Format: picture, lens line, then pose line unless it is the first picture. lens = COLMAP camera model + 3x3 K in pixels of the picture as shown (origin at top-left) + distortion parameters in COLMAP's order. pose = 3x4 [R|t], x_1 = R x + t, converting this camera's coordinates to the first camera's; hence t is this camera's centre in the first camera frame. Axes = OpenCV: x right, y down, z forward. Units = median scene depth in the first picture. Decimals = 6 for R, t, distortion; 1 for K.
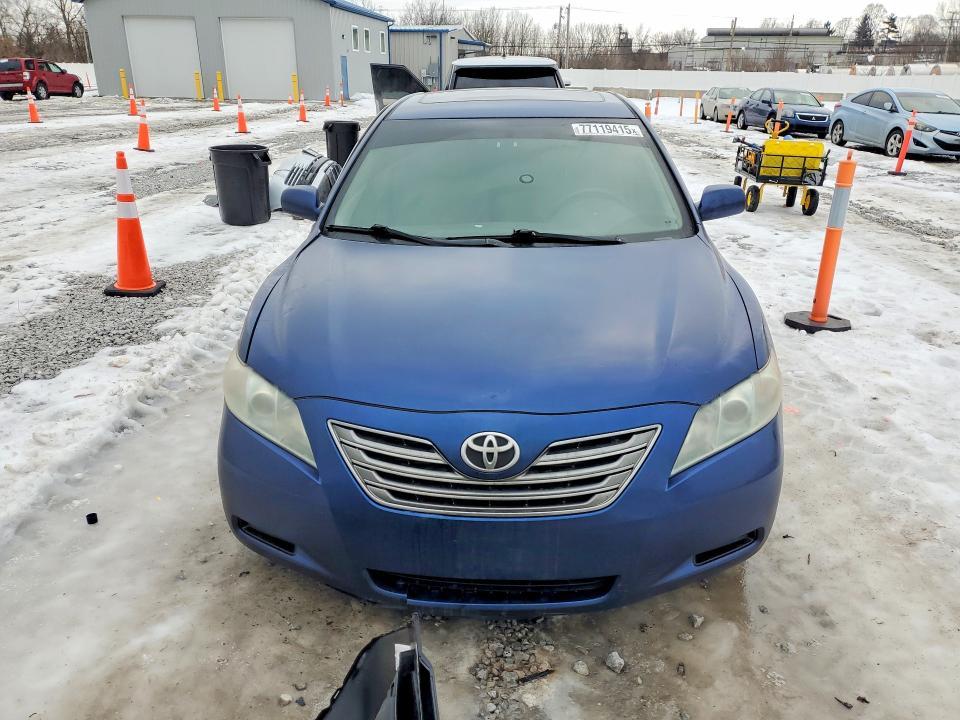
lens RADIAL K [[765.2, 0, 479.6], [0, 765.2, 359.3], [0, 0, 1]] dist [0.010826, 0.000373]
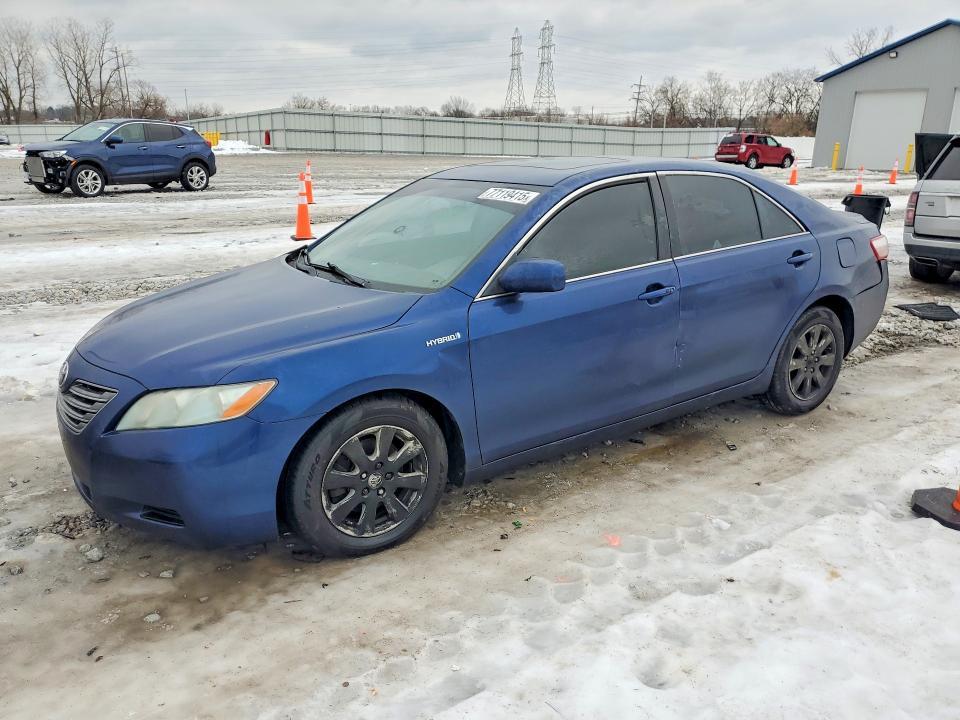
lens RADIAL K [[765.2, 0, 479.7], [0, 765.2, 360.4], [0, 0, 1]] dist [0.010826, 0.000373]
pose [[0.595489, 0.218748, -0.773009, 0.124464], [-0.283631, 0.957498, 0.052459, -0.016558], [0.751629, 0.188010, 0.632223, 0.045816]]
